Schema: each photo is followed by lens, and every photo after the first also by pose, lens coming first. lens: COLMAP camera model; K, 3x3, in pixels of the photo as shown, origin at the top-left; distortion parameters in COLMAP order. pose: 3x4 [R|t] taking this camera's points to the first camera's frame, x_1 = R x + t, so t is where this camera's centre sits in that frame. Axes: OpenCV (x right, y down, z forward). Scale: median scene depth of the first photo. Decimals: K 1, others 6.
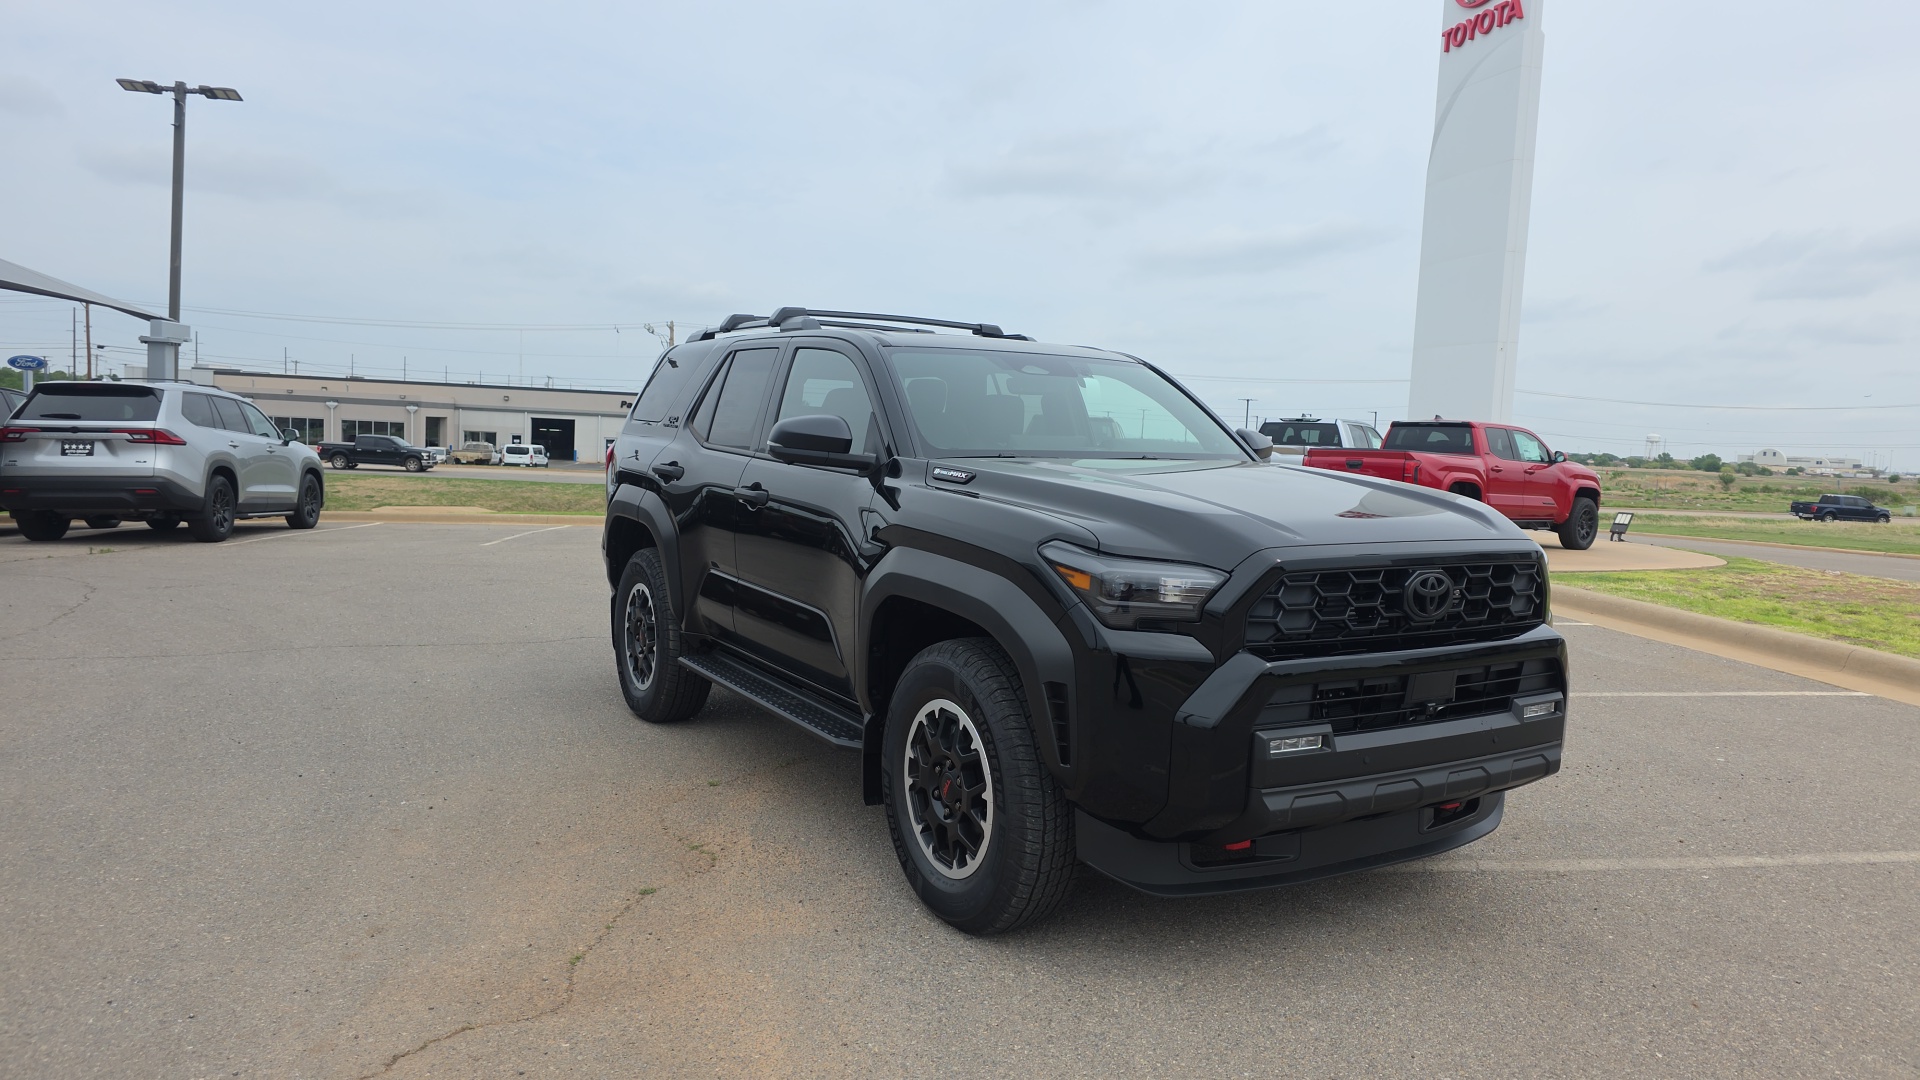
lens RADIAL K [[1324.3, 0, 1030.3], [0, 1324.3, 545.1], [0, 0, 1]] dist [0.066742, -0.071041]
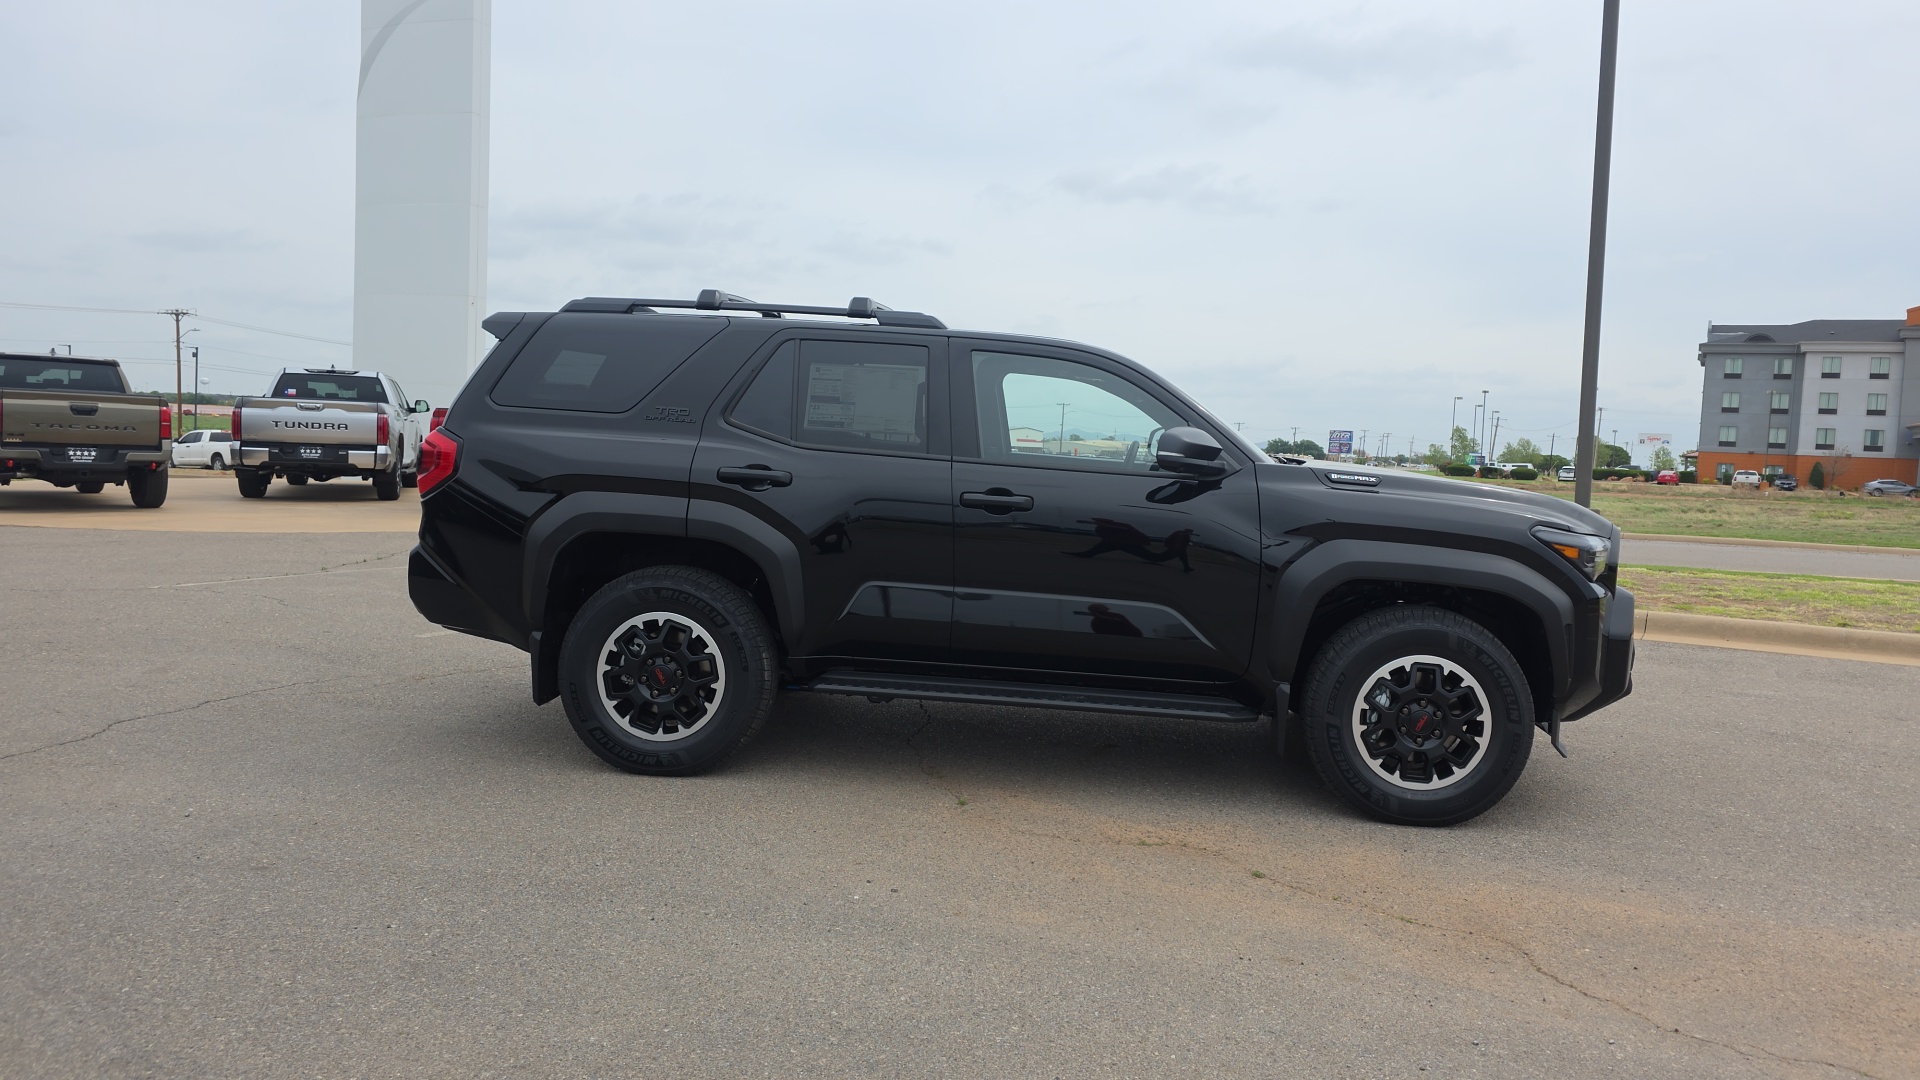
lens RADIAL K [[1324.3, 0, 1030.3], [0, 1324.3, 545.1], [0, 0, 1]] dist [0.066742, -0.071041]
pose [[0.581582, -0.074138, 0.810102, -0.376477], [0.040634, 0.997243, 0.062092, -0.024175], [-0.812472, -0.003194, 0.582991, 0.158545]]
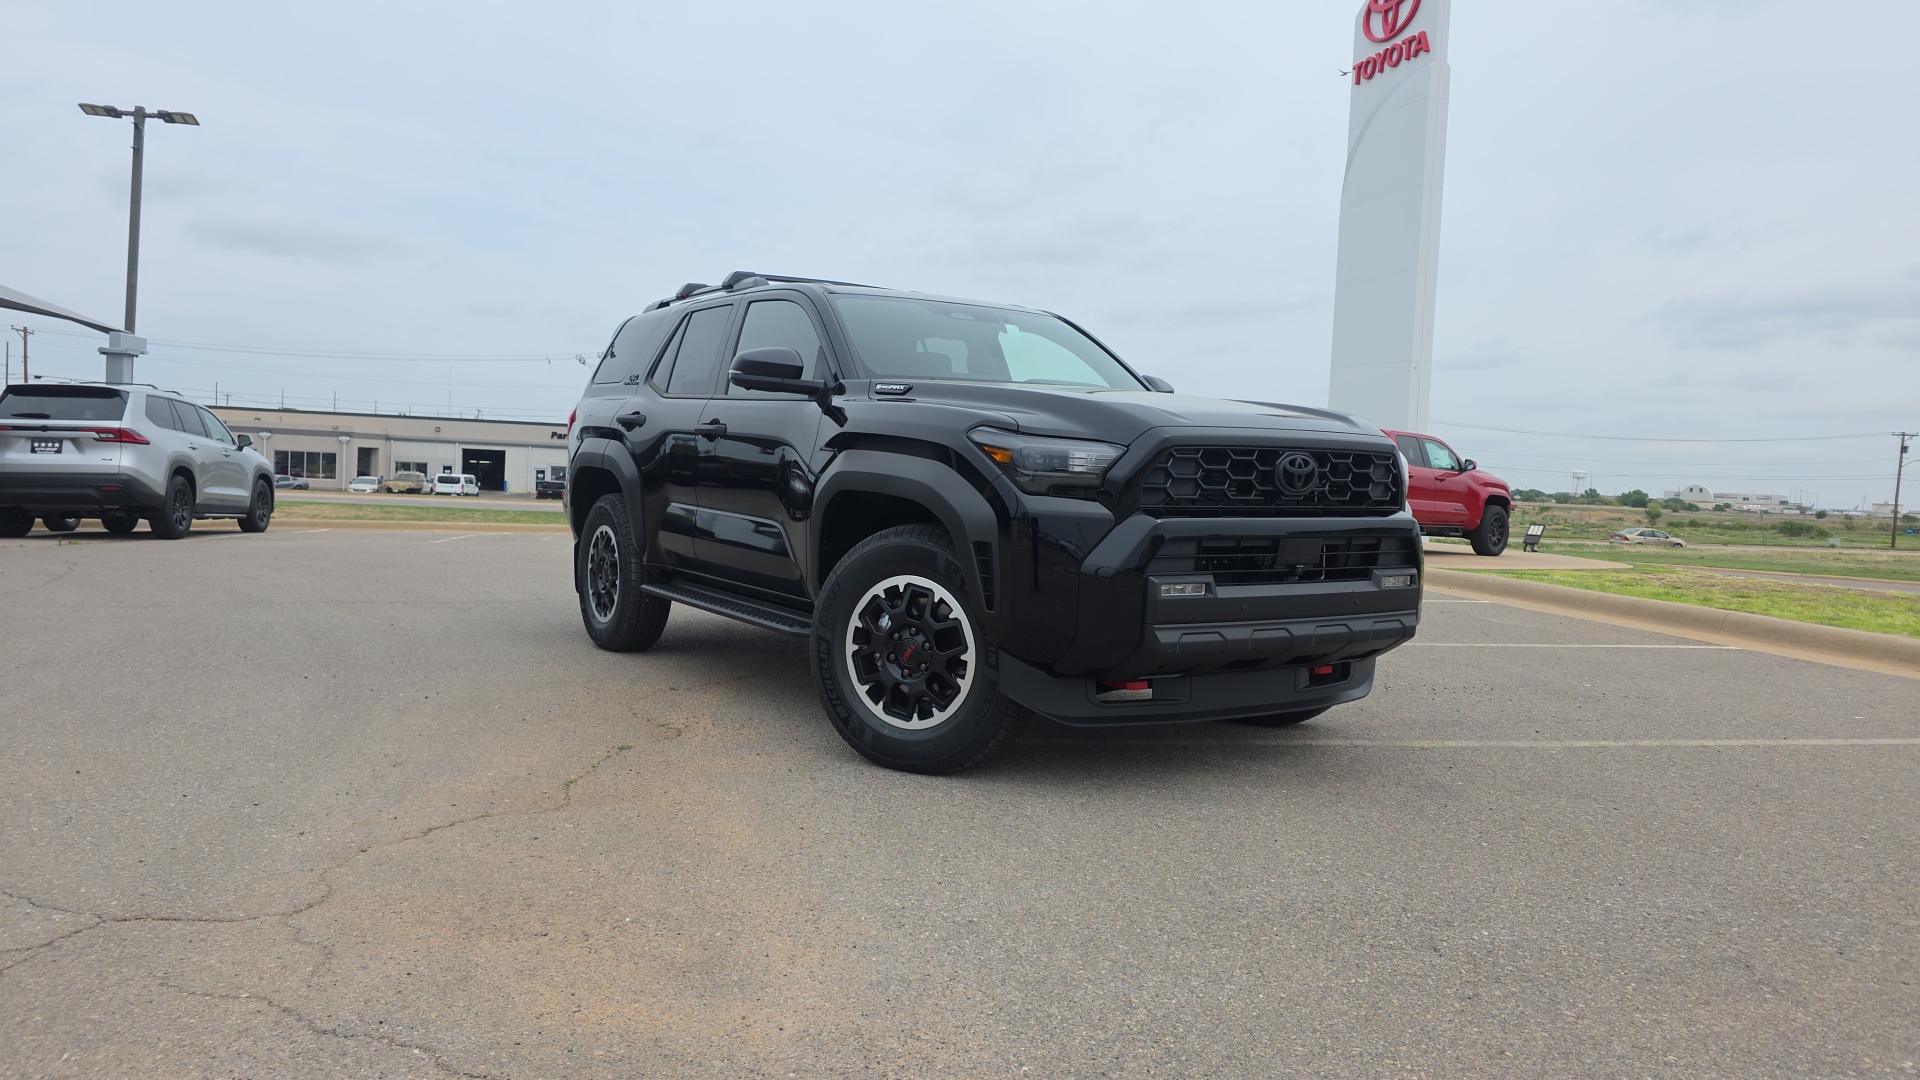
lens RADIAL K [[1331.8, 0, 960.0], [0, 1331.8, 540.0], [0, 0, 1]] dist [0.061497, -0.064600]
pose [[0.999998, -0.000807, 0.001814, -0.000372], [0.000866, 0.999453, -0.033048, 0.036037], [-0.001786, 0.033049, 0.999452, -0.048237]]
